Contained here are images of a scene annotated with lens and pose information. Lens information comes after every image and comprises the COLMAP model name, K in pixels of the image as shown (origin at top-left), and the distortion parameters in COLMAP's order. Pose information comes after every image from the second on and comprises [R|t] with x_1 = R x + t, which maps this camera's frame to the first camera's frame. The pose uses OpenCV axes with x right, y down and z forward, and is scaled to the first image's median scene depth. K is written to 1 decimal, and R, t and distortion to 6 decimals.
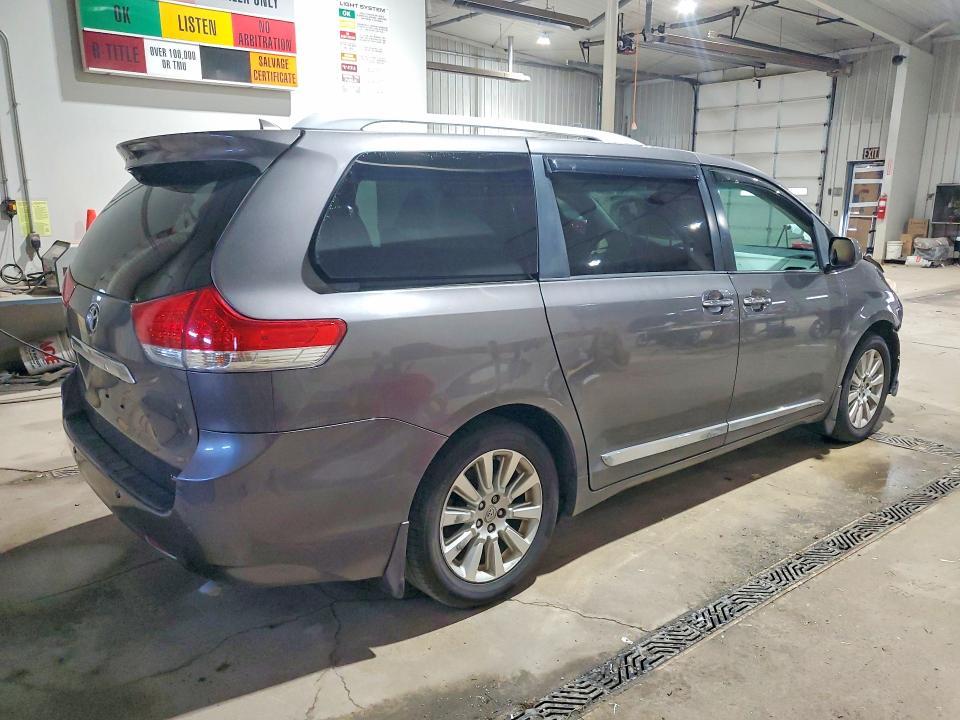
lens RADIAL K [[757.2, 0, 496.8], [0, 757.2, 362.0], [0, 0, 1]] dist [-0.006033, 0.046417]
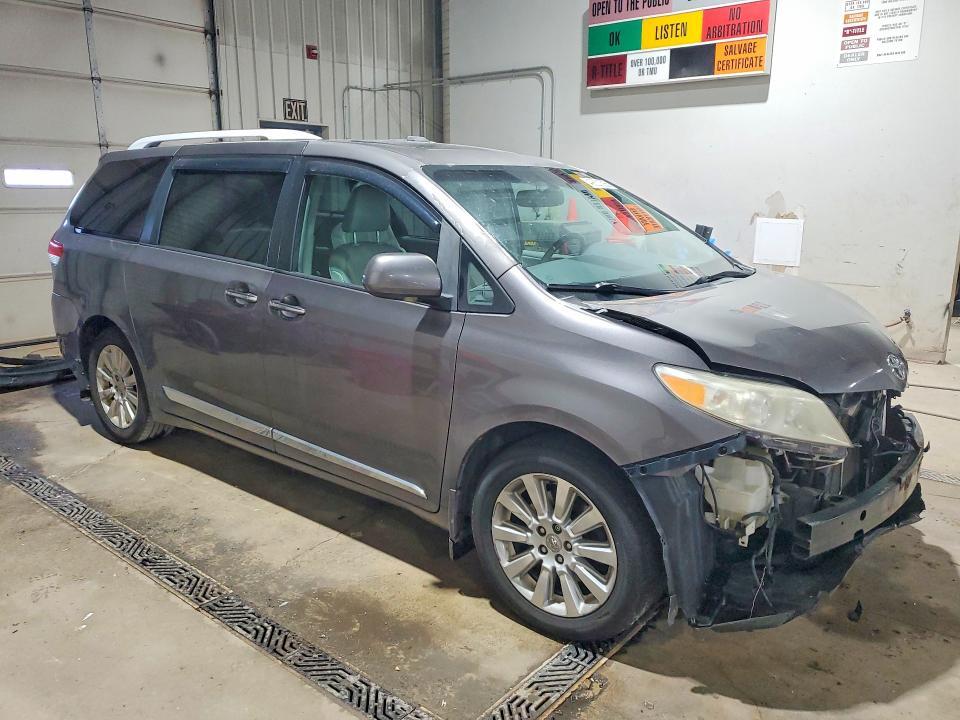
lens RADIAL K [[757.2, 0, 496.8], [0, 757.2, 362.0], [0, 0, 1]] dist [-0.006033, 0.046417]
pose [[0.189317, 0.230369, -0.954510, 0.757273], [-0.215250, 0.958182, 0.188562, -0.147751], [0.958033, 0.169760, 0.230987, 0.629272]]
